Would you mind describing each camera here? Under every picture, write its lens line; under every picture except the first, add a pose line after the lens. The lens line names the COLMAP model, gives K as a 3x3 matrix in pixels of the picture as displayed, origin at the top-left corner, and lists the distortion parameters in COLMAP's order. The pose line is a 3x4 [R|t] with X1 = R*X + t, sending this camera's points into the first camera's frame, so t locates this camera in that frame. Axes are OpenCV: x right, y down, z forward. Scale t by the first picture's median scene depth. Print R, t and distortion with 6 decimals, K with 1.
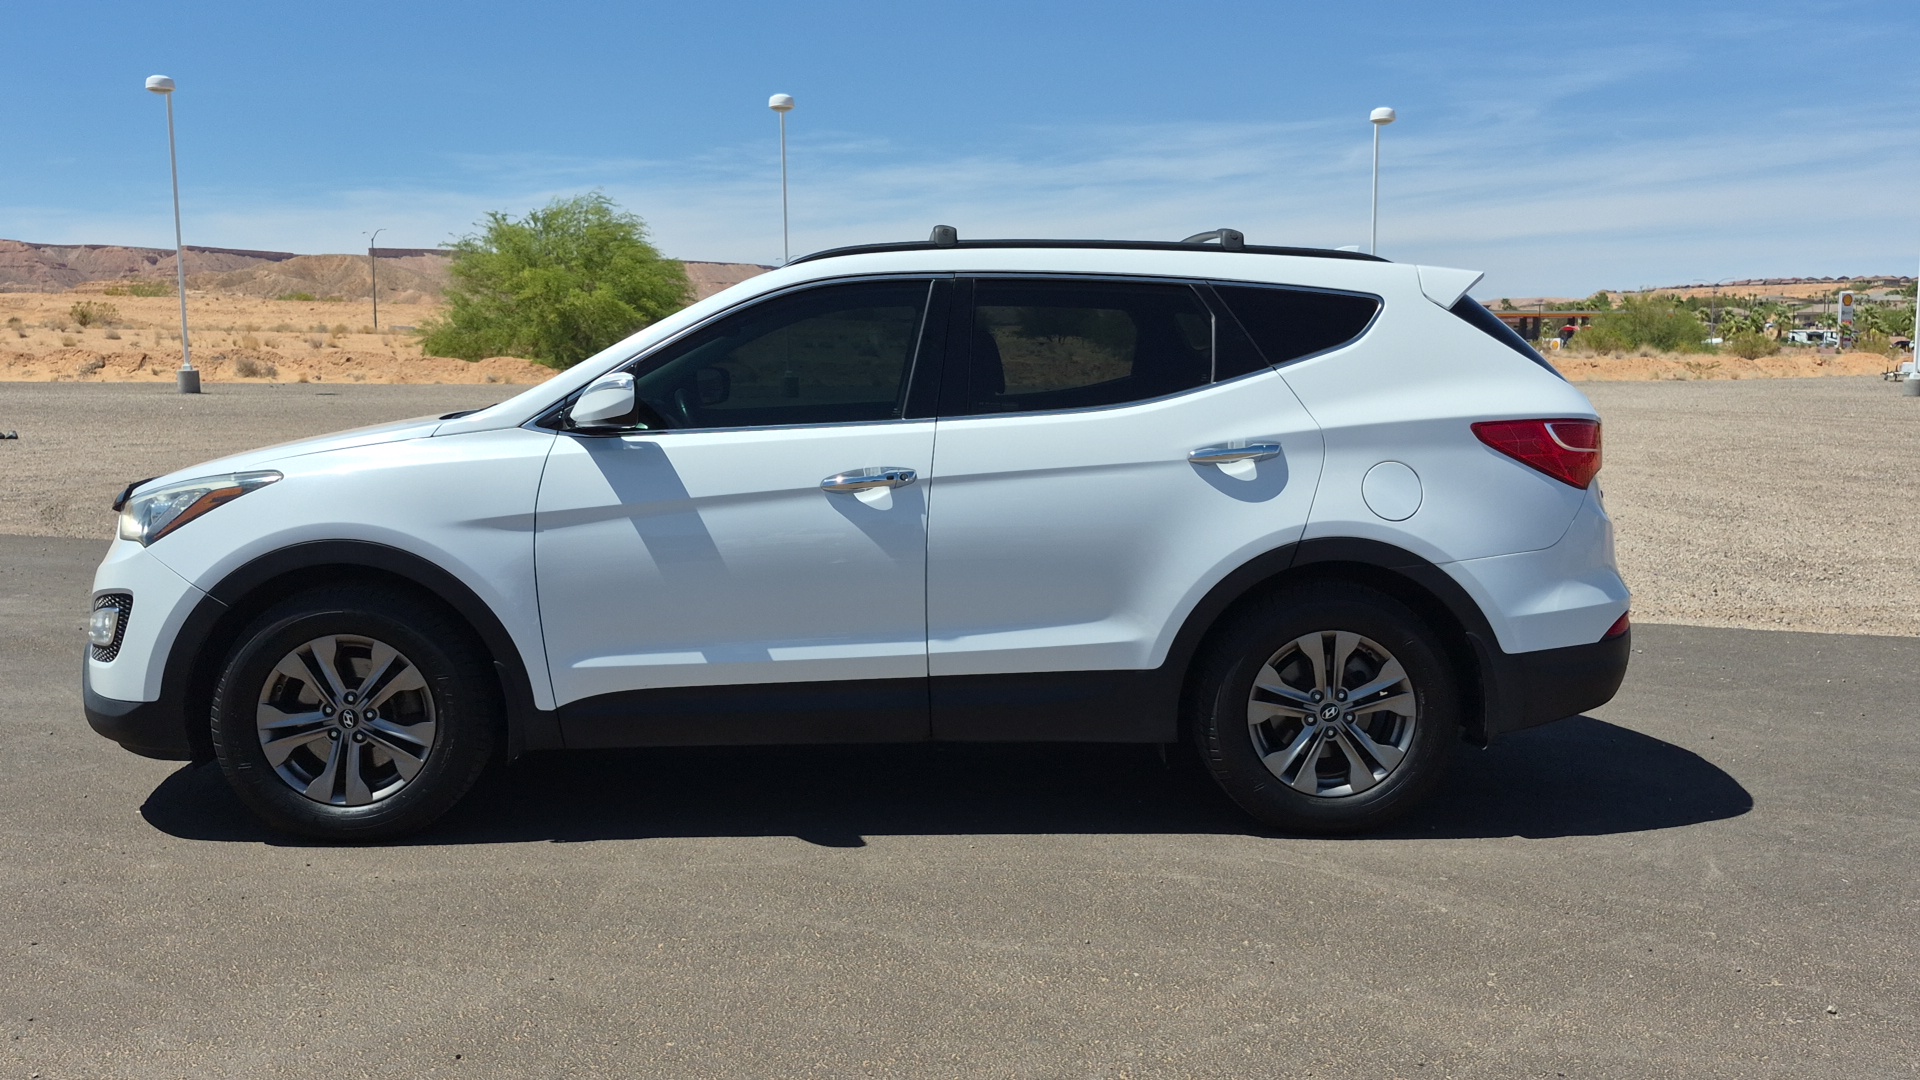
lens RADIAL K [[1666.5, 0, 956.5], [0, 1666.5, 535.2], [0, 0, 1]] dist [0.108350, -0.151991]
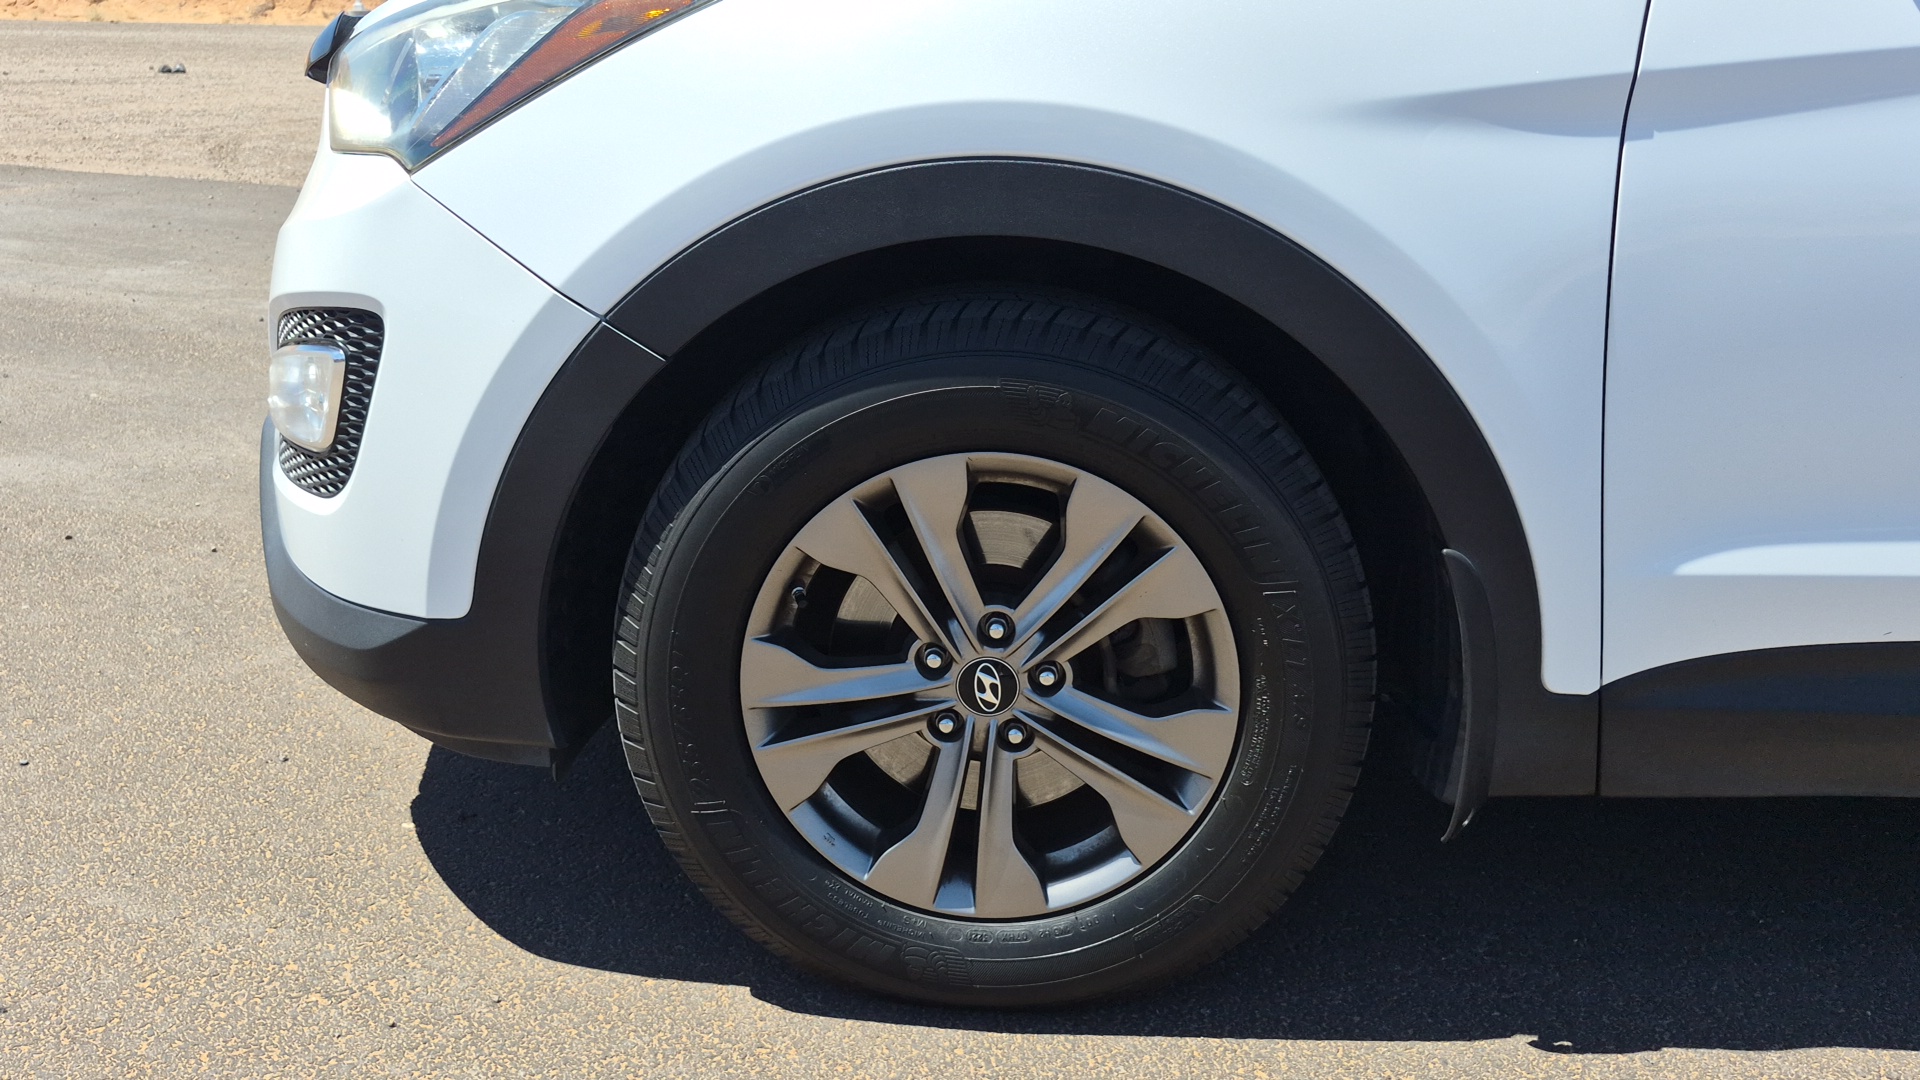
lens RADIAL K [[1666.5, 0, 948.4], [0, 1666.5, 529.5], [0, 0, 1]] dist [0.108350, -0.151991]
pose [[0.994966, 0.035471, -0.093730, -0.335412], [-0.017064, 0.981572, 0.190328, 0.010976], [0.098754, -0.187770, 0.977236, 0.663454]]
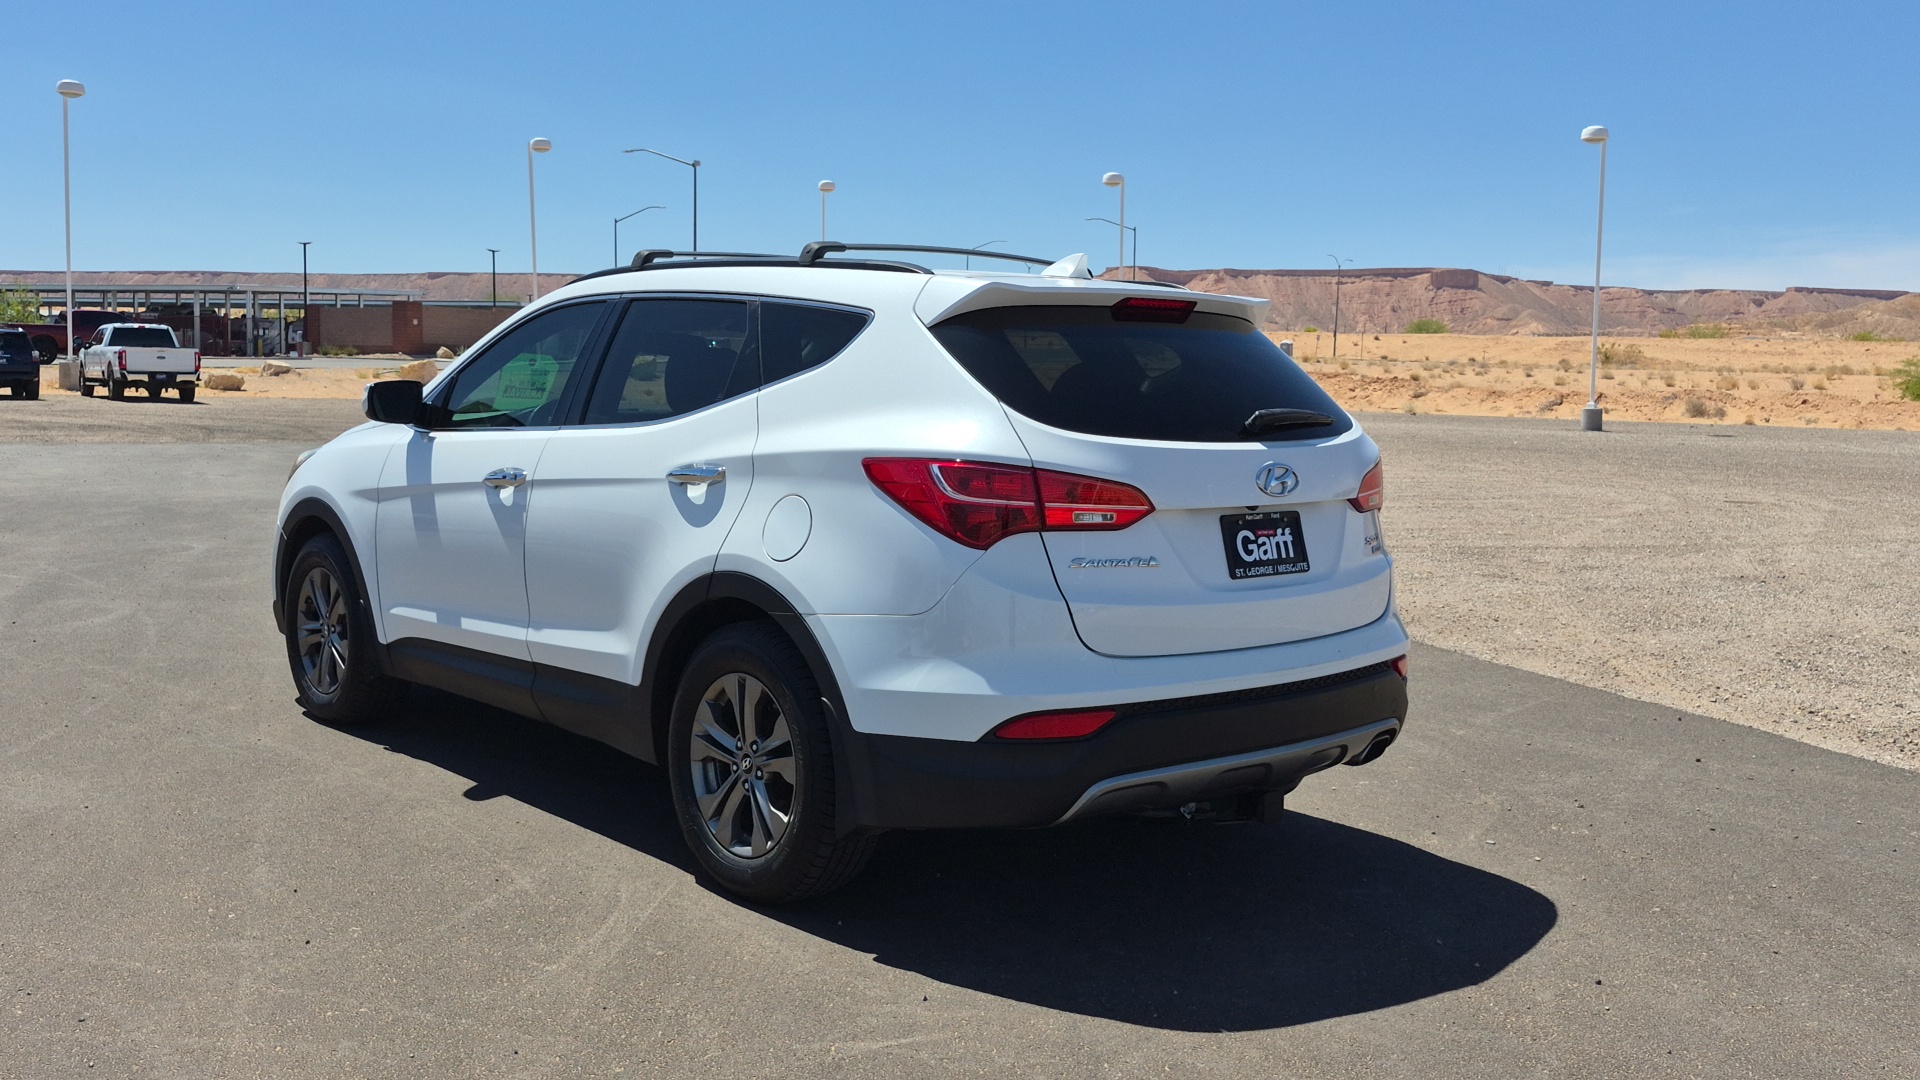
lens RADIAL K [[1666.5, 0, 962.7], [0, 1666.5, 541.2], [0, 0, 1]] dist [0.108350, -0.151991]
pose [[0.640770, 0.087848, -0.762691, 1.005079], [-0.103782, 0.994225, 0.027325, -0.053695], [0.760686, 0.061645, 0.646186, 0.501043]]
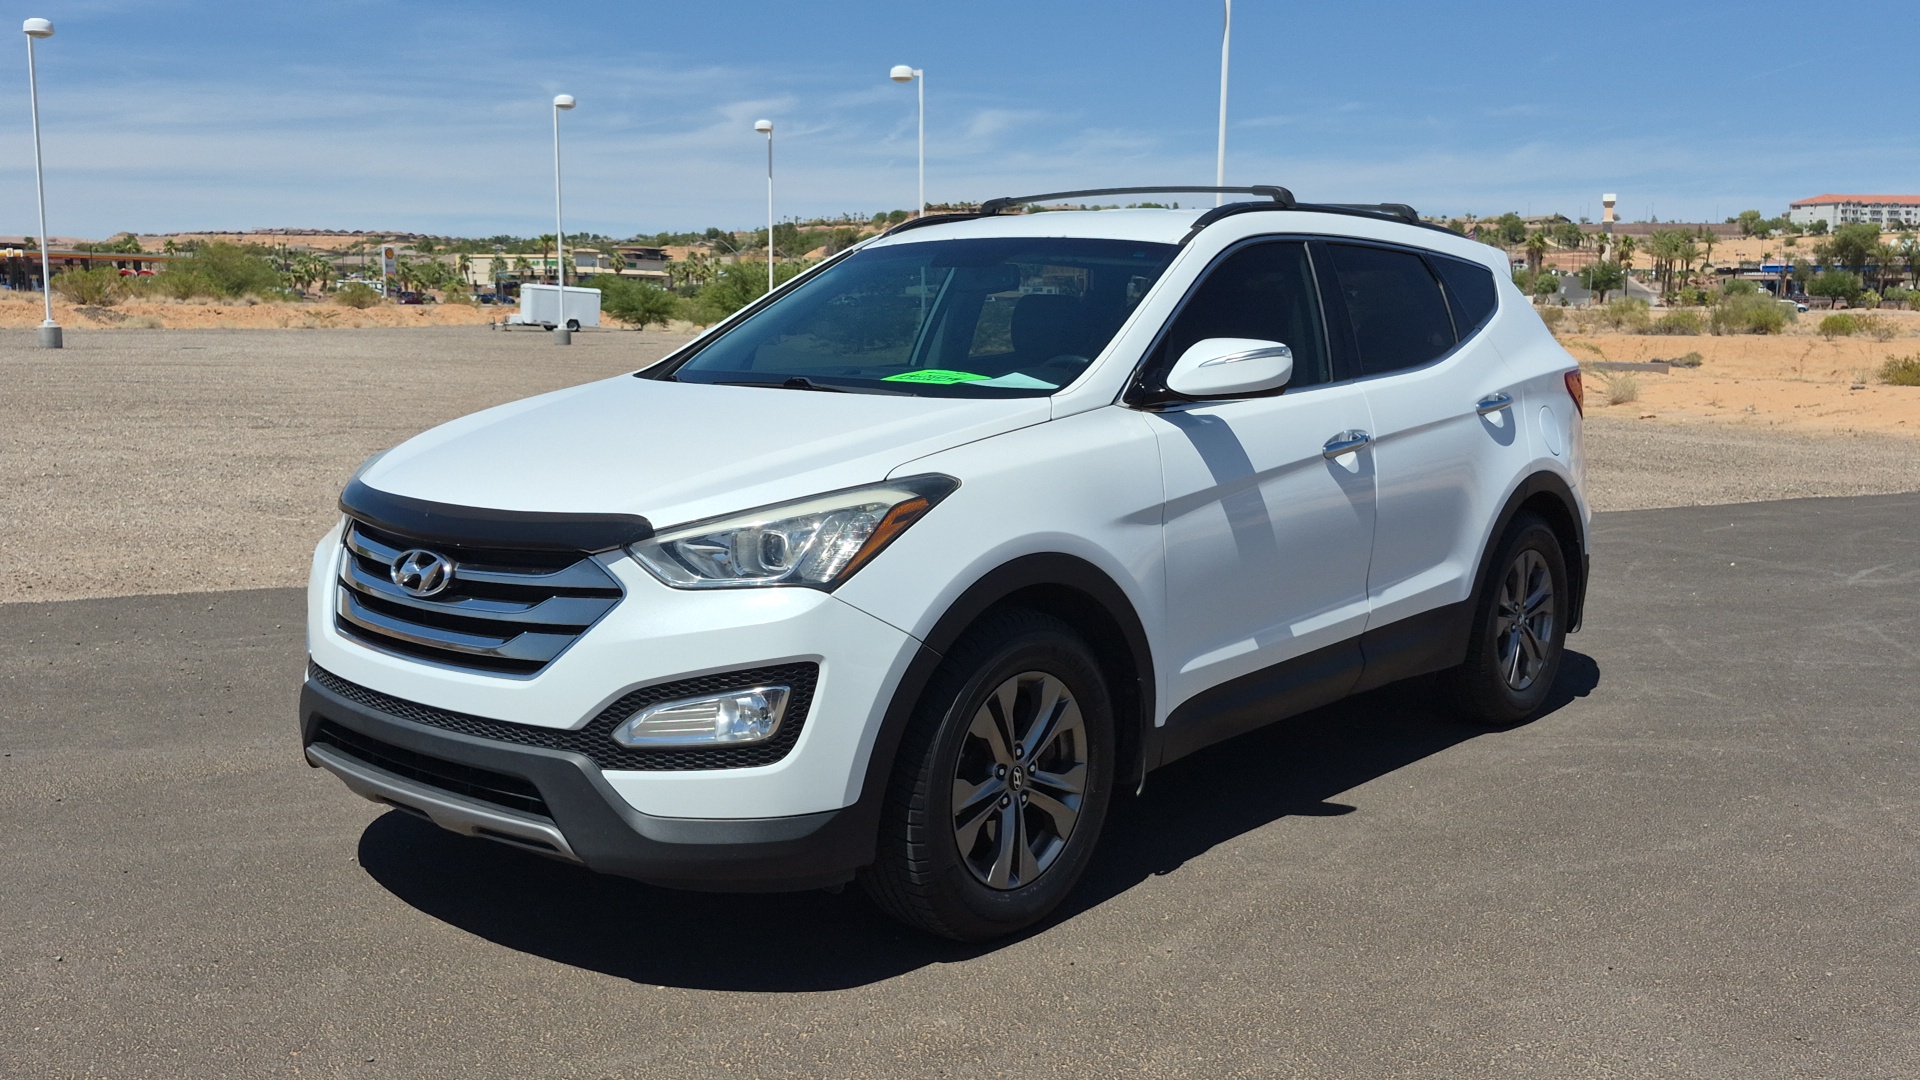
lens RADIAL K [[1666.5, 0, 946.8], [0, 1666.5, 543.6], [0, 0, 1]] dist [0.108350, -0.151991]
pose [[0.687571, -0.095574, 0.719800, -0.934549], [0.069889, 0.995408, 0.065409, -0.055473], [-0.722746, 0.005332, 0.691093, 0.475825]]
